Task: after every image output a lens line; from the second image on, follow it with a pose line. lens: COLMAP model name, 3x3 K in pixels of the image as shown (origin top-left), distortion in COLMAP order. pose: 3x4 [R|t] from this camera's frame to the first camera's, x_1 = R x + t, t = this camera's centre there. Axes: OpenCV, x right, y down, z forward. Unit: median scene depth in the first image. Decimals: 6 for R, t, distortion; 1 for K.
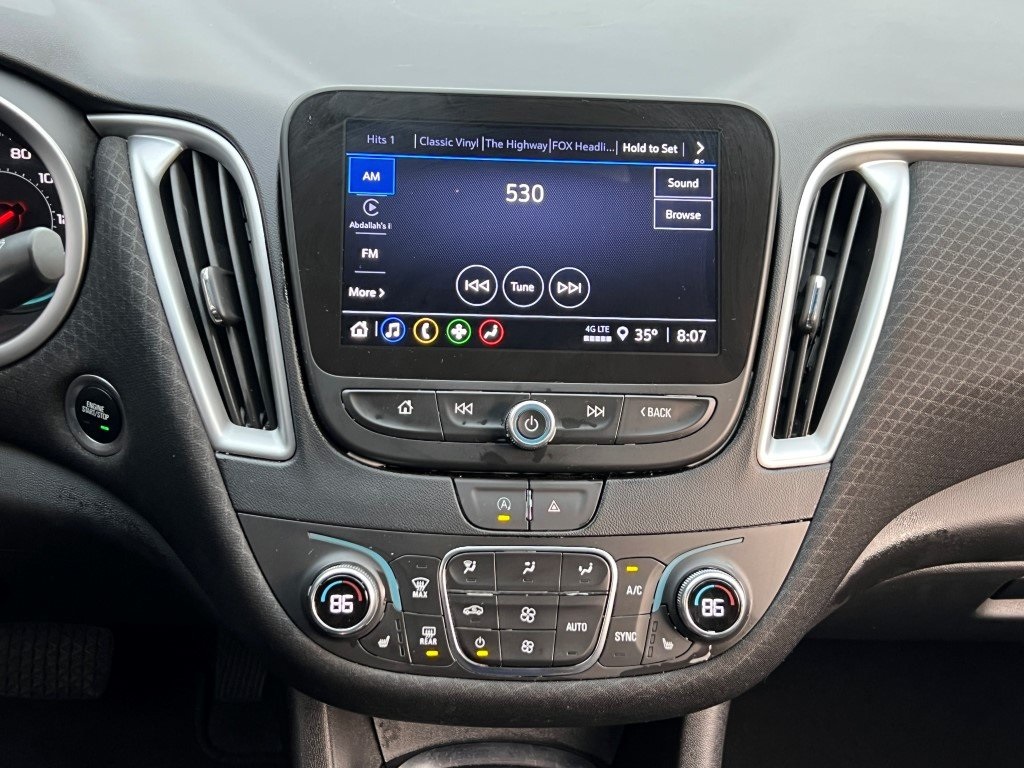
lens RADIAL K [[1243.5, 0, 516.0], [0, 1243.5, 397.1], [0, 0, 1]] dist [0.144961, 0.000000]
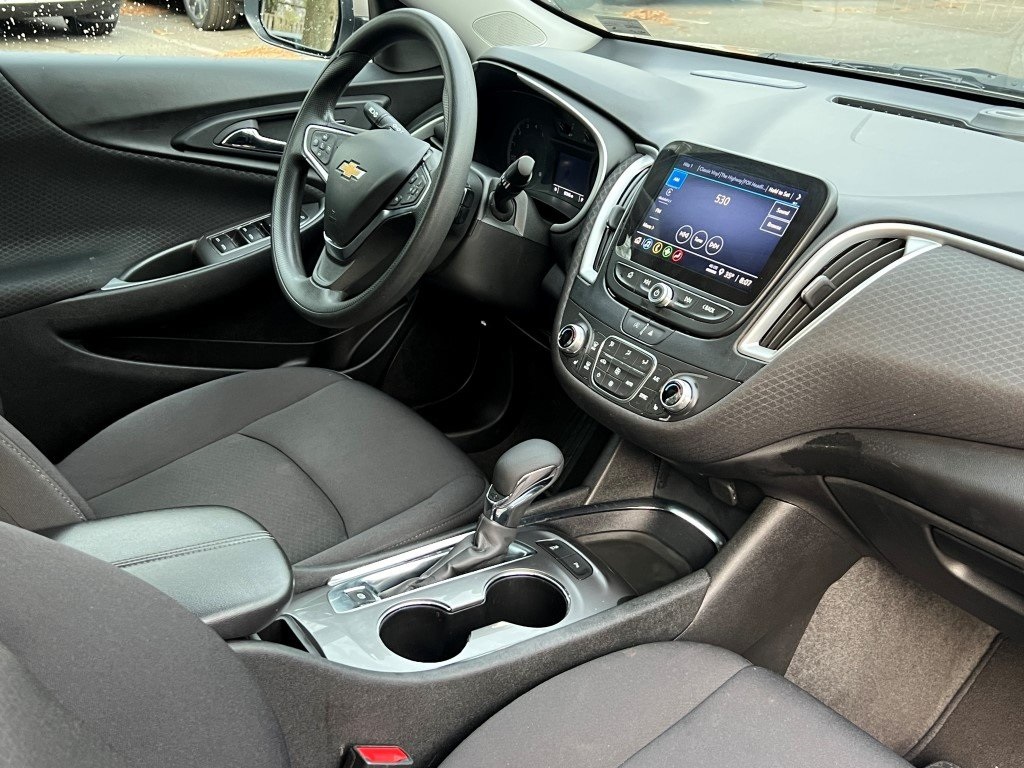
lens RADIAL K [[1126.4, 0, 507.7], [0, 1126.4, 406.6], [0, 0, 1]] dist [0.080841, 0.000000]
pose [[0.509675, 0.327751, -0.795494, 1.468141], [-0.414332, 0.903824, 0.106921, 0.095966], [0.754030, 0.275103, 0.596454, -0.304655]]
